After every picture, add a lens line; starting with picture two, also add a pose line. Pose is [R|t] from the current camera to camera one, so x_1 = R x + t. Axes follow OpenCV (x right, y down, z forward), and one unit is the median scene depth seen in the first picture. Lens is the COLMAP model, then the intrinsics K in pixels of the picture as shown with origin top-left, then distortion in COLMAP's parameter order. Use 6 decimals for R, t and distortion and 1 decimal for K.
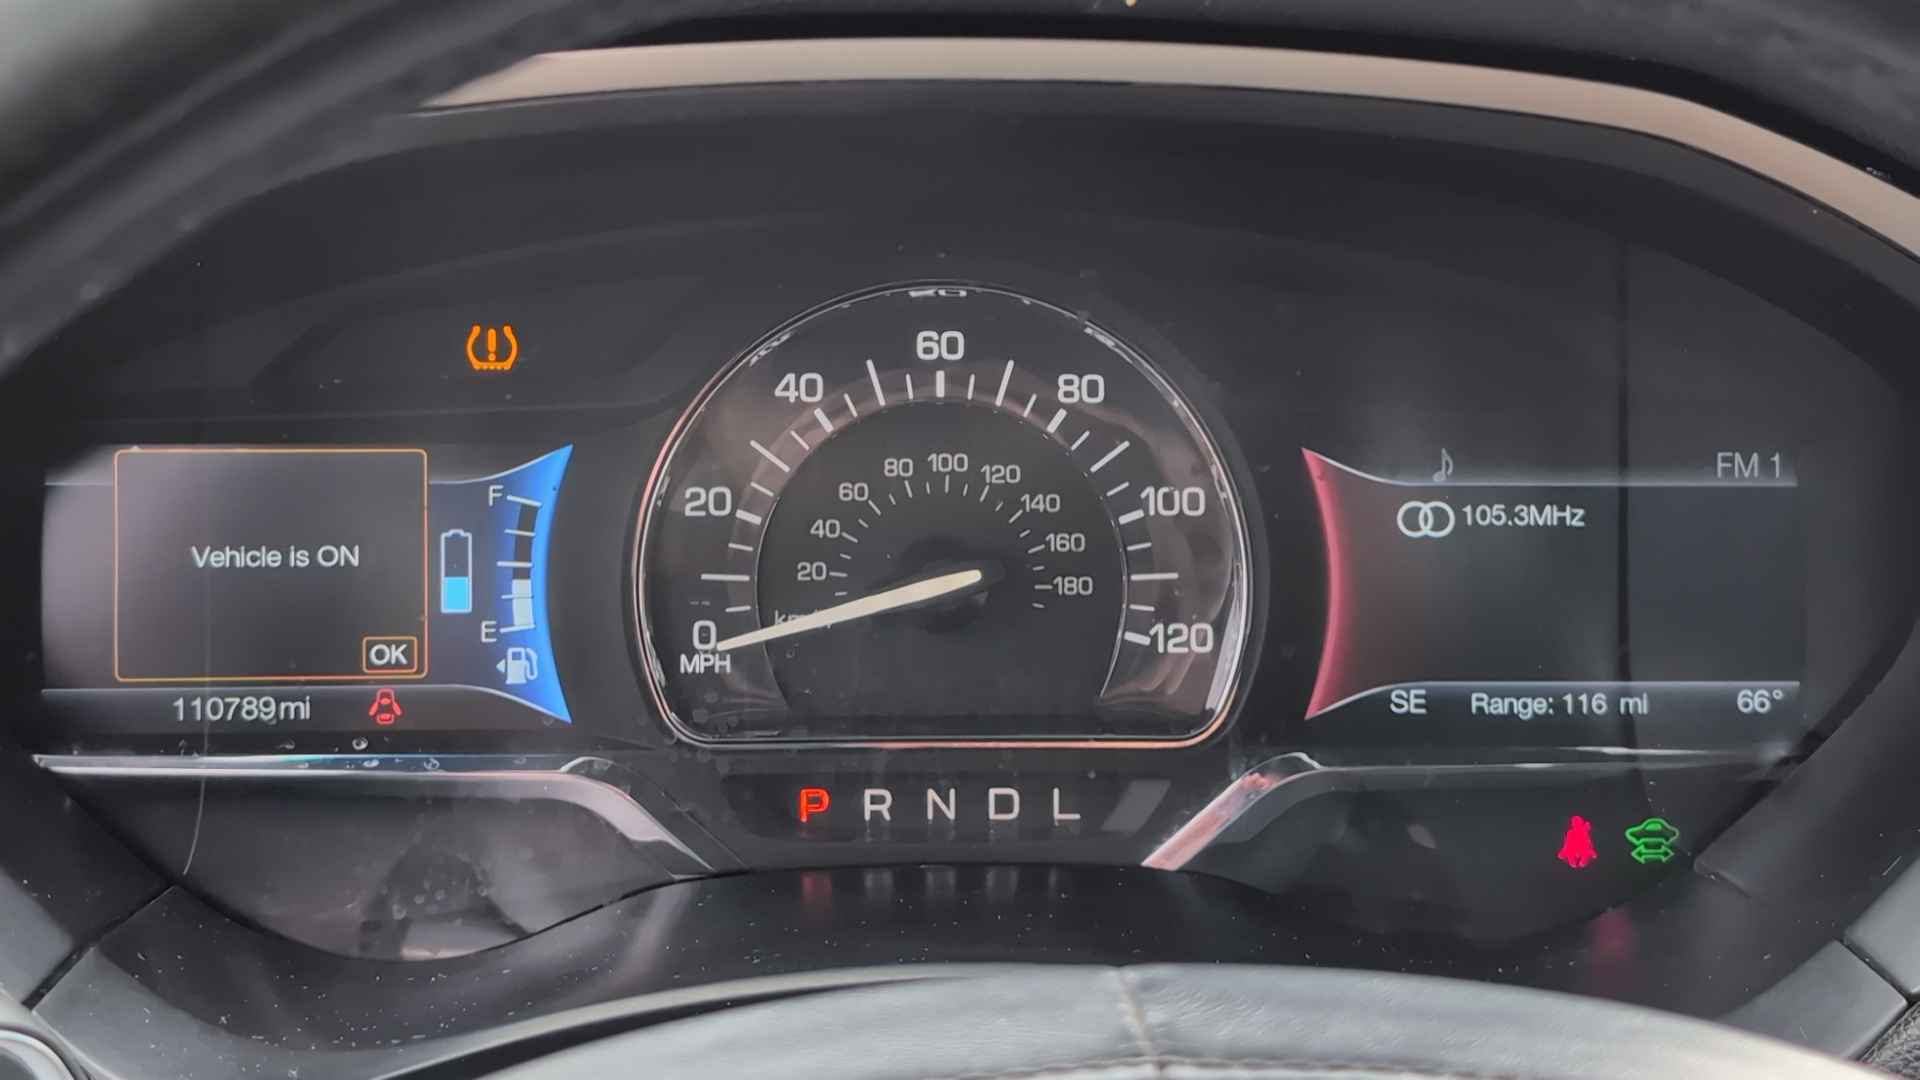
lens RADIAL K [[1602.3, 0, 967.9], [0, 1602.3, 545.3], [0, 0, 1]] dist [0.035682, -0.055174]
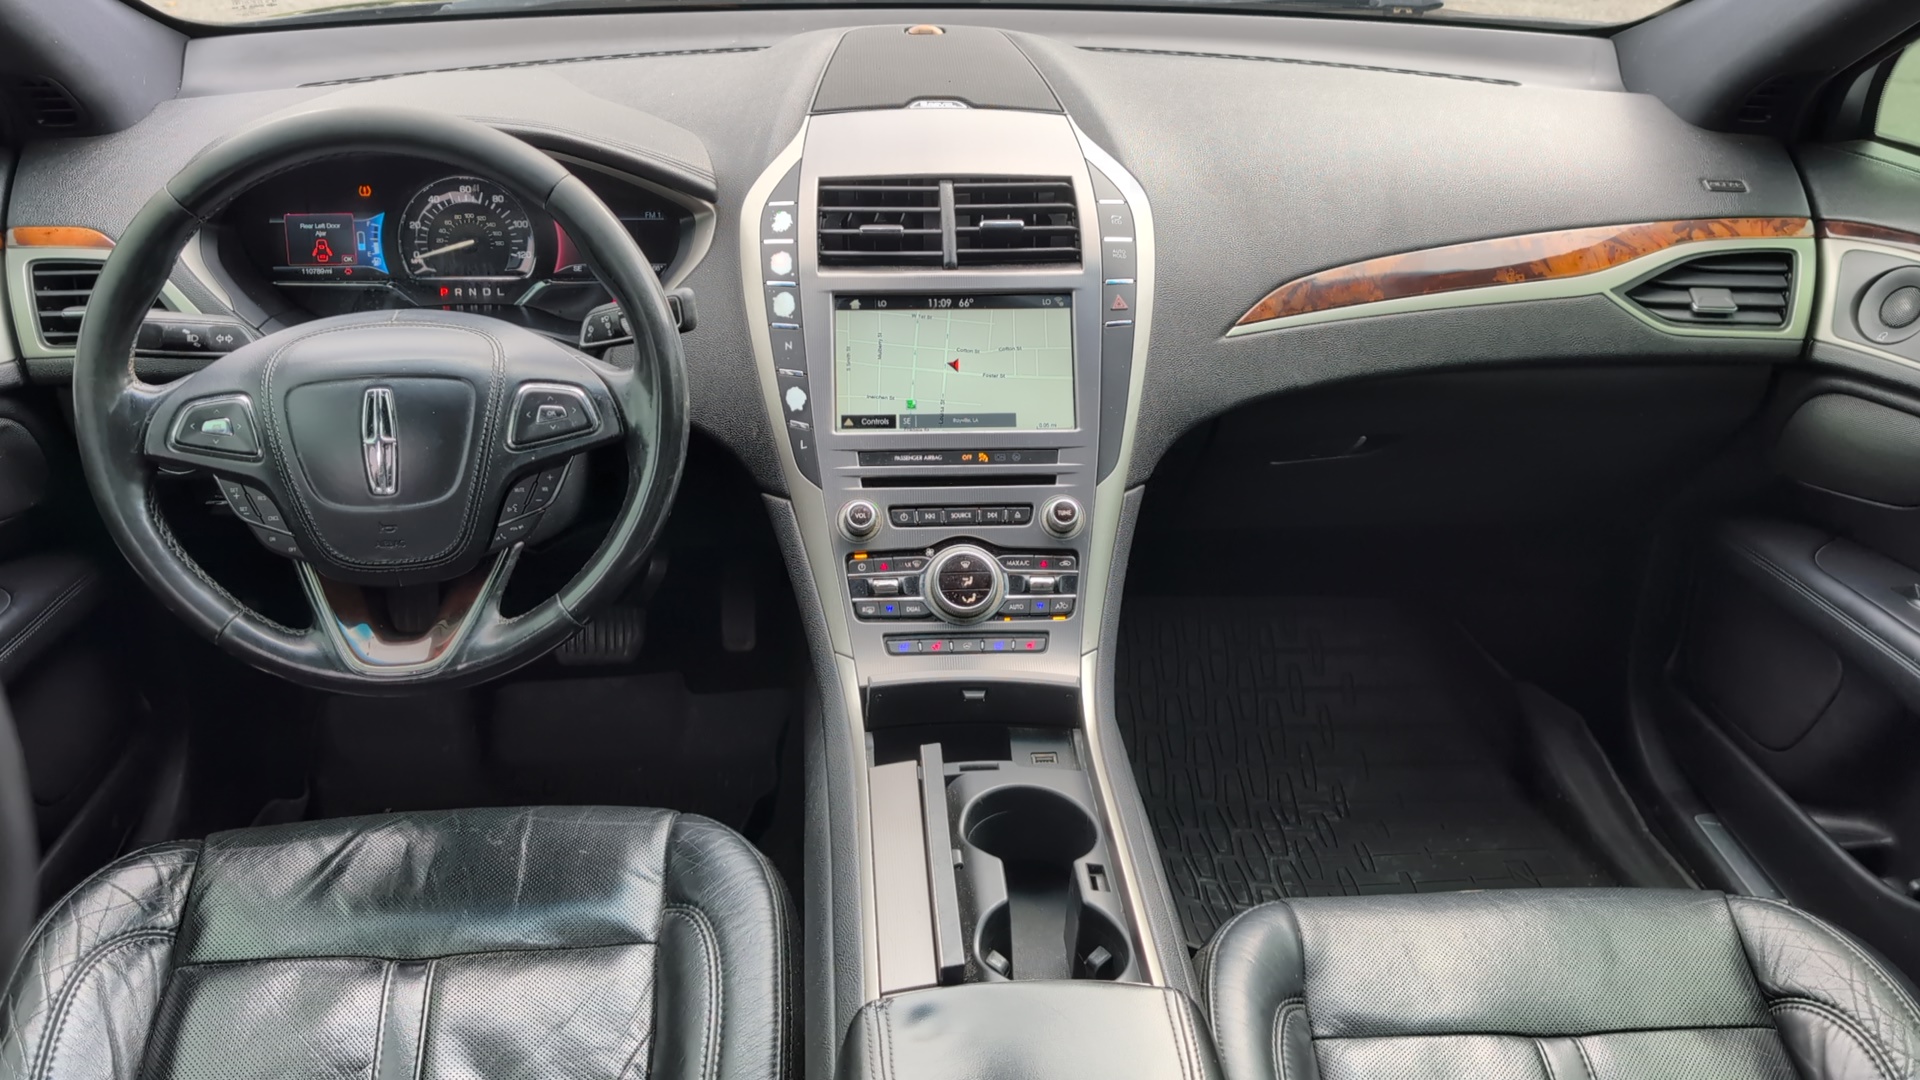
lens RADIAL K [[1602.3, 0, 955.2], [0, 1602.3, 547.7], [0, 0, 1]] dist [0.035682, -0.055174]
pose [[0.998778, -0.014836, 0.047142, 1.129969], [0.003608, 0.973220, 0.229846, -0.178465], [-0.049289, -0.229395, 0.972085, -3.695971]]
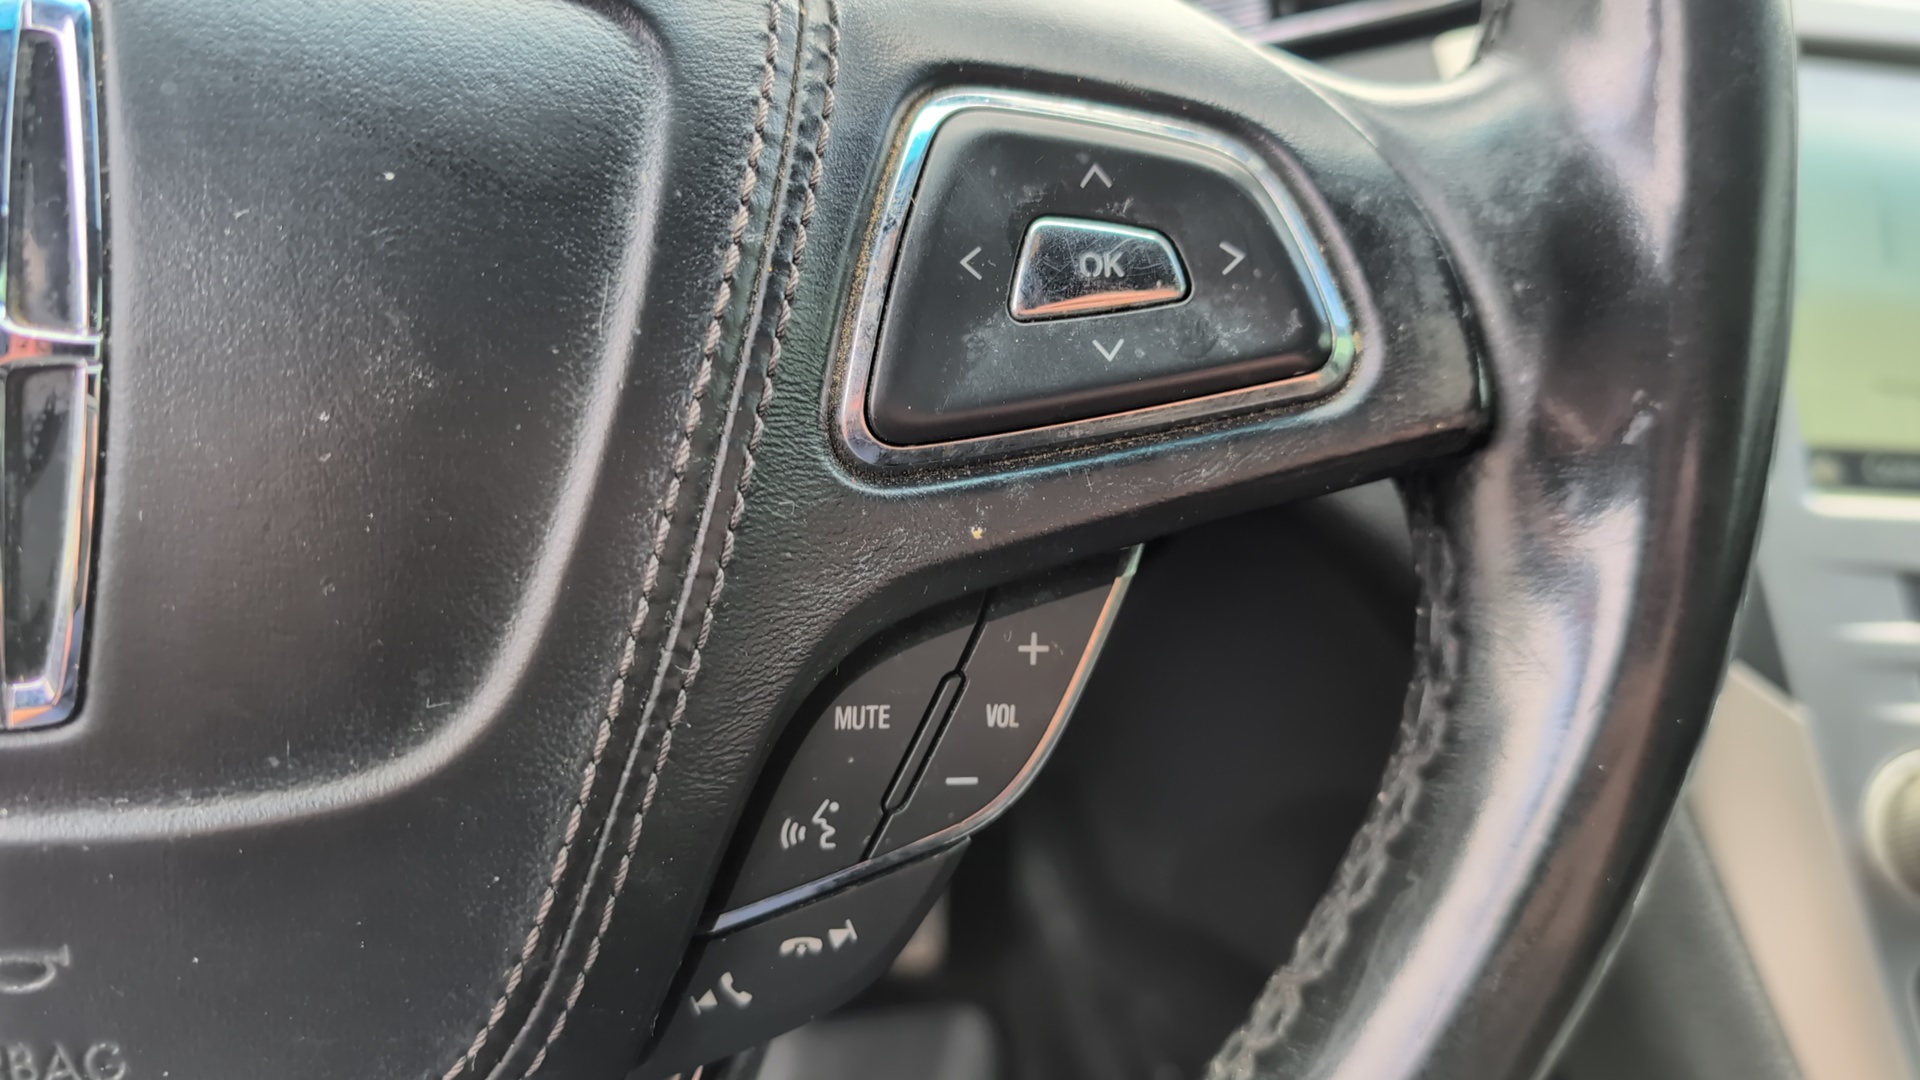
lens RADIAL K [[1602.3, 0, 936.5], [0, 1602.3, 522.6], [0, 0, 1]] dist [0.035682, -0.055174]
pose [[0.992832, 0.047587, 0.109640, 0.269891], [-0.064054, 0.986311, 0.151944, 0.365393], [-0.100908, -0.157878, 0.982289, -0.640043]]
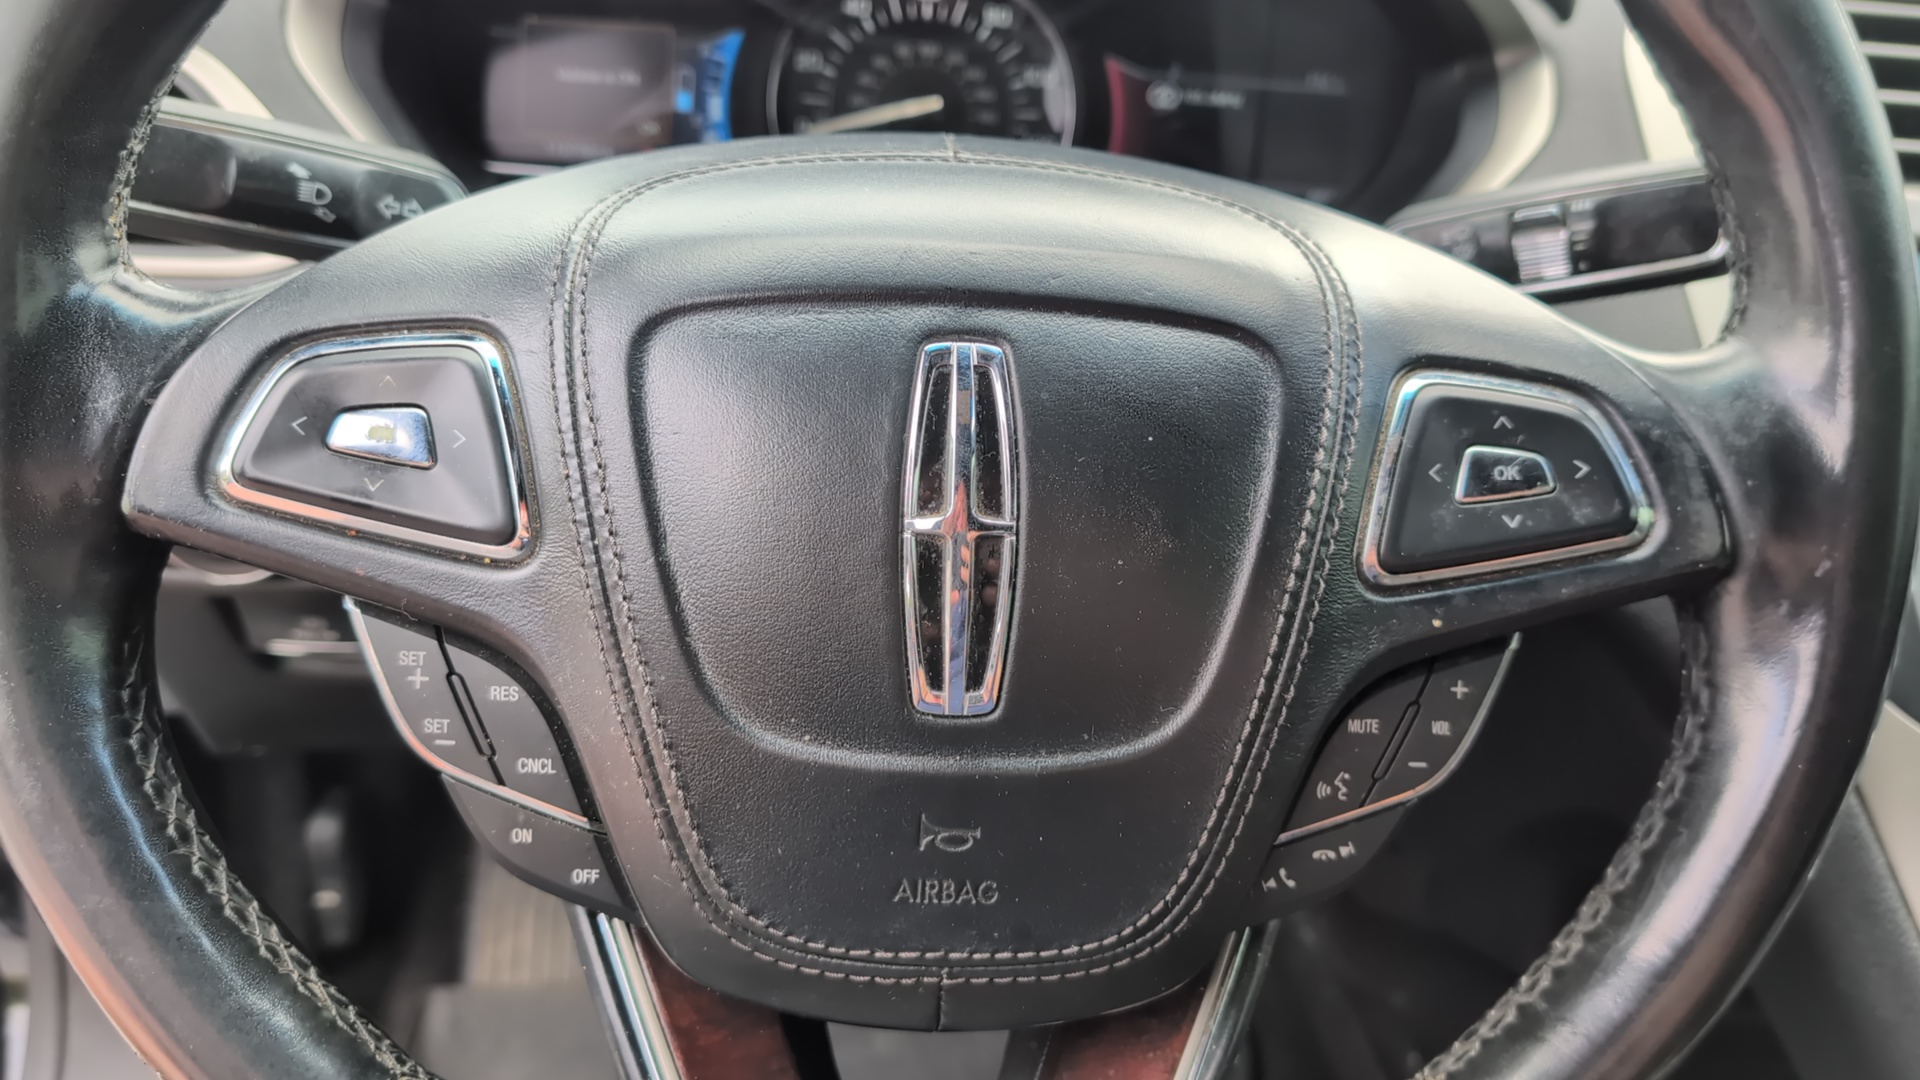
lens RADIAL K [[1602.3, 0, 935.4], [0, 1602.3, 543.6], [0, 0, 1]] dist [0.035682, -0.055174]
pose [[0.997929, 0.062349, 0.015798, 0.002568], [-0.063952, 0.988046, 0.140269, 0.278907], [-0.006864, -0.140989, 0.989987, -1.097976]]
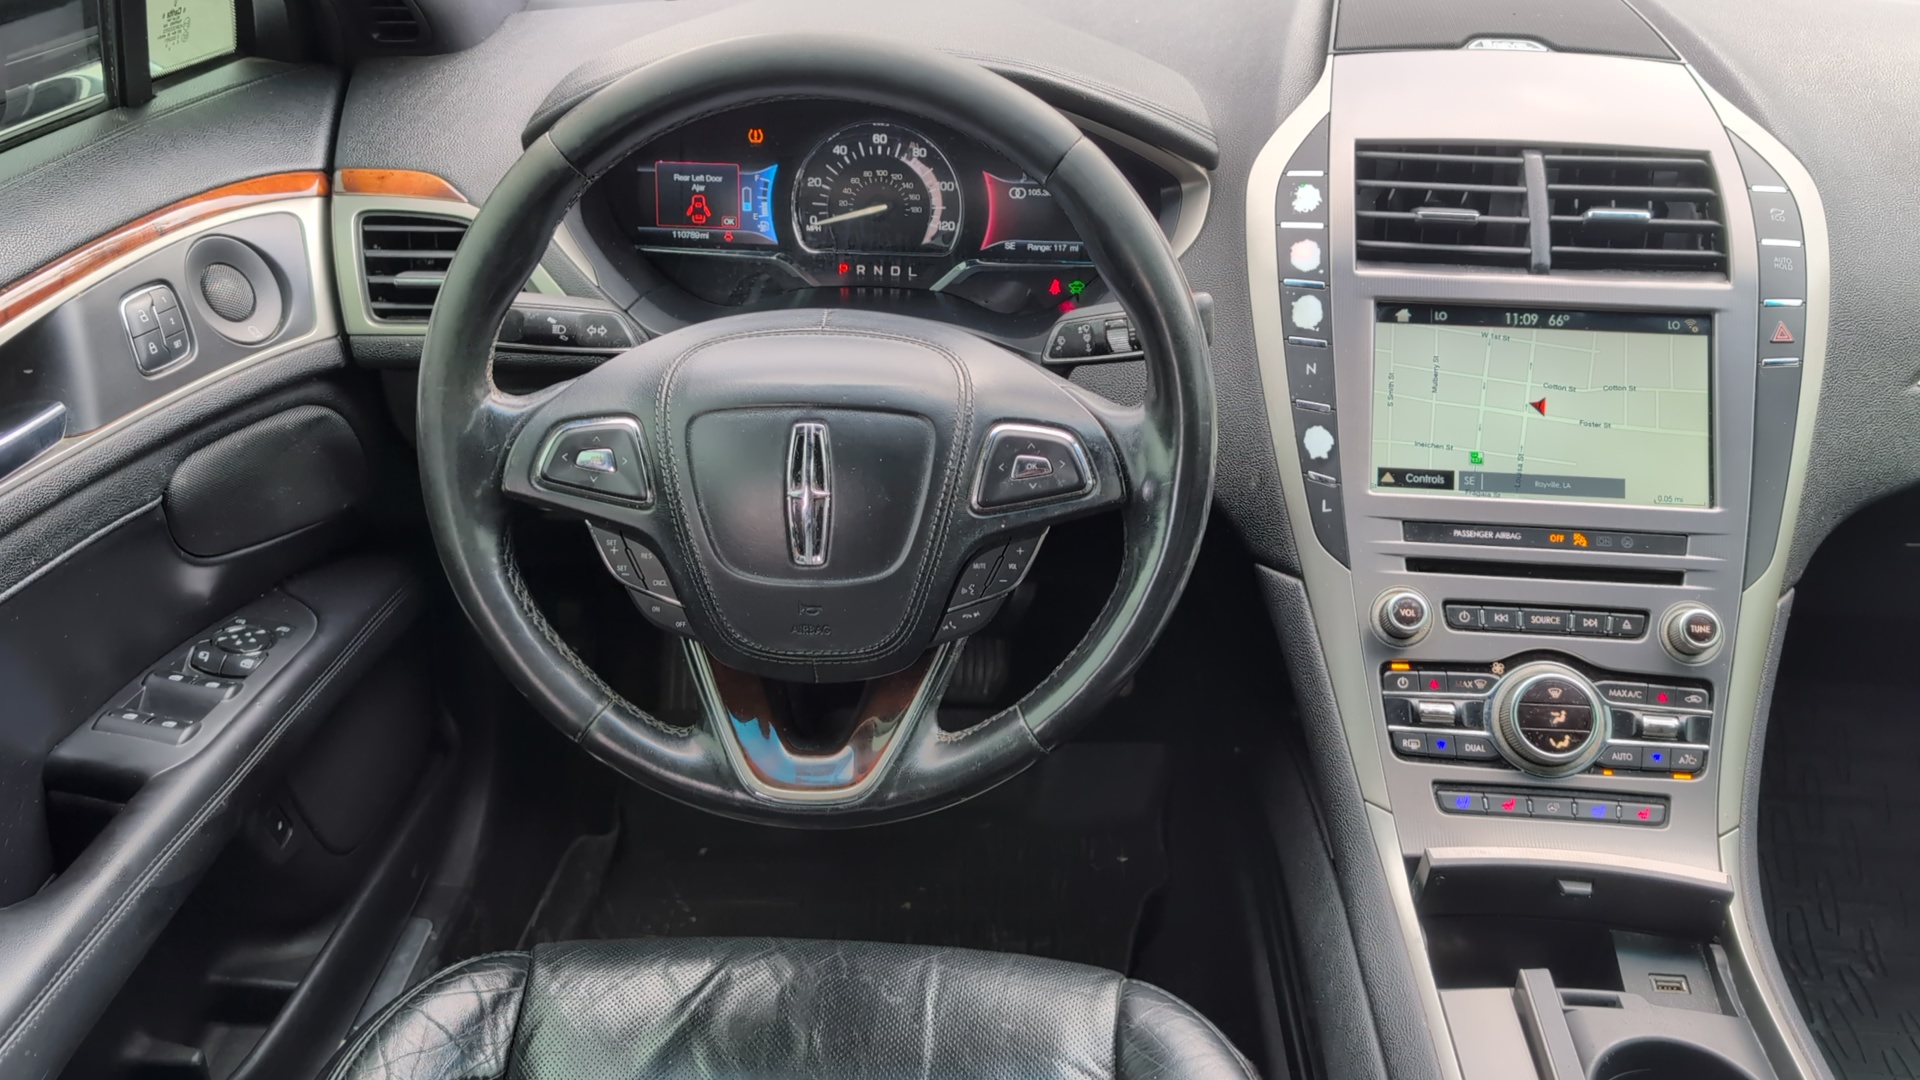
lens RADIAL K [[1602.3, 0, 953.6], [0, 1602.3, 548.3], [0, 0, 1]] dist [0.035682, -0.055174]
pose [[0.994865, 0.053279, -0.086051, 0.497846], [-0.027696, 0.961086, 0.274859, -0.234665], [0.097346, -0.271064, 0.957626, -2.624926]]
